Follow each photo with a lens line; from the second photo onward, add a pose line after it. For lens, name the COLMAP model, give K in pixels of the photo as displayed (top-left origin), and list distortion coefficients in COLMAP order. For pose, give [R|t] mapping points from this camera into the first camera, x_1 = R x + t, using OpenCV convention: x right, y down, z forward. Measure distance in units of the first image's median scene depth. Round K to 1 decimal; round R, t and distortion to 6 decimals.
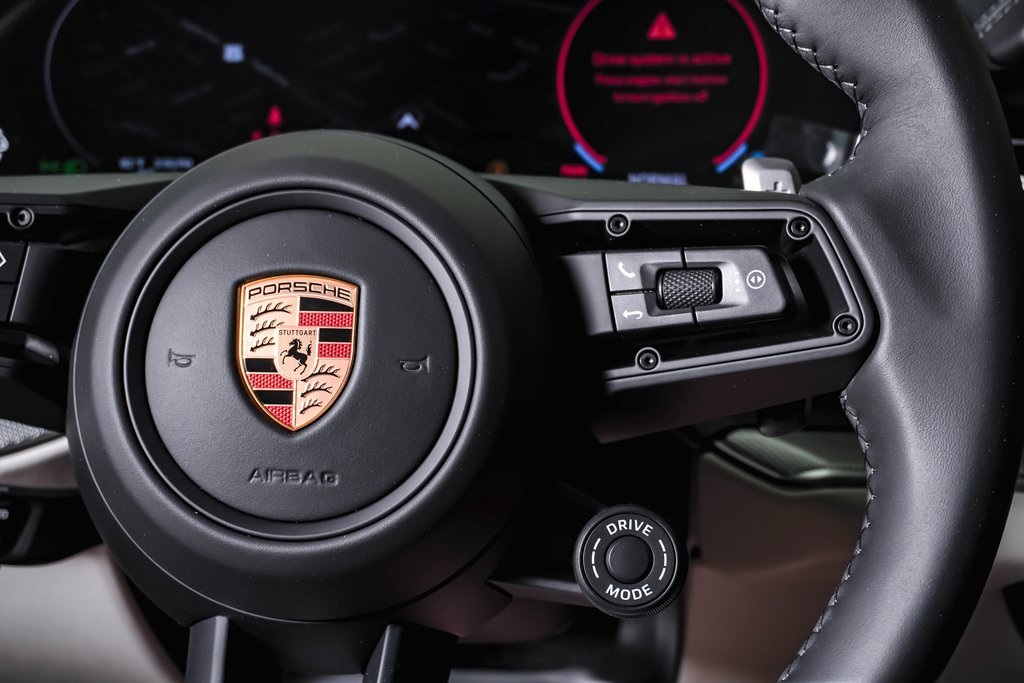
lens RADIAL K [[1602.7, 0, 517.3], [0, 1602.7, 349.6], [0, 0, 1]] dist [0.044815, 0.000000]
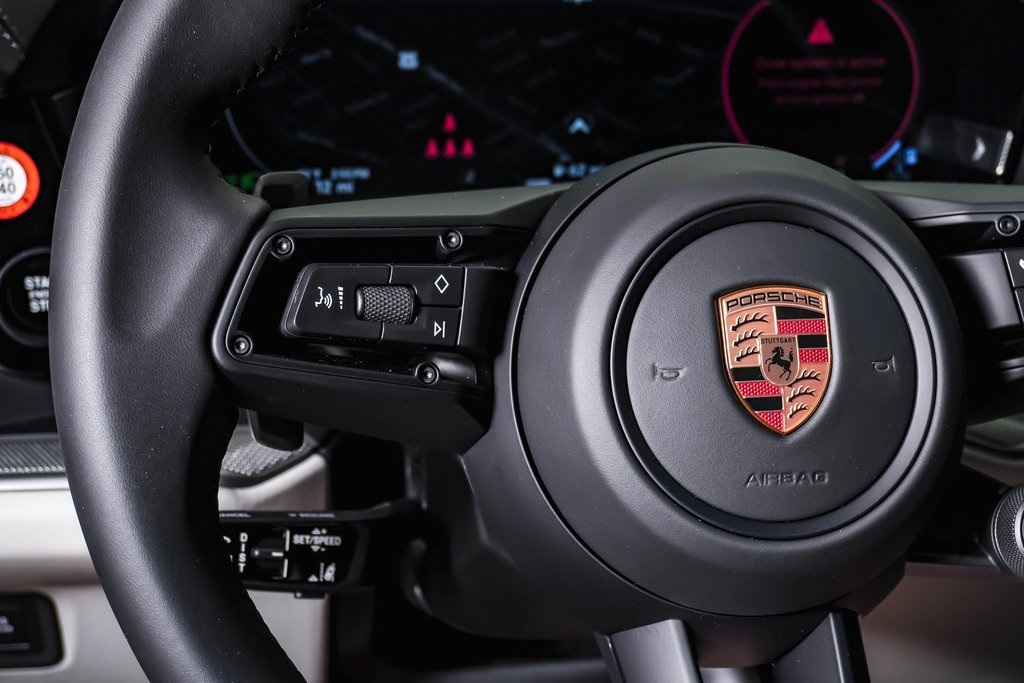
lens RADIAL K [[1602.7, 0, 508.6], [0, 1602.7, 367.9], [0, 0, 1]] dist [0.044815, 0.000000]
pose [[0.964426, -0.057731, 0.257974, -0.545746], [0.051292, 0.998183, 0.031624, -0.033132], [-0.259331, -0.017267, 0.965634, 0.034136]]
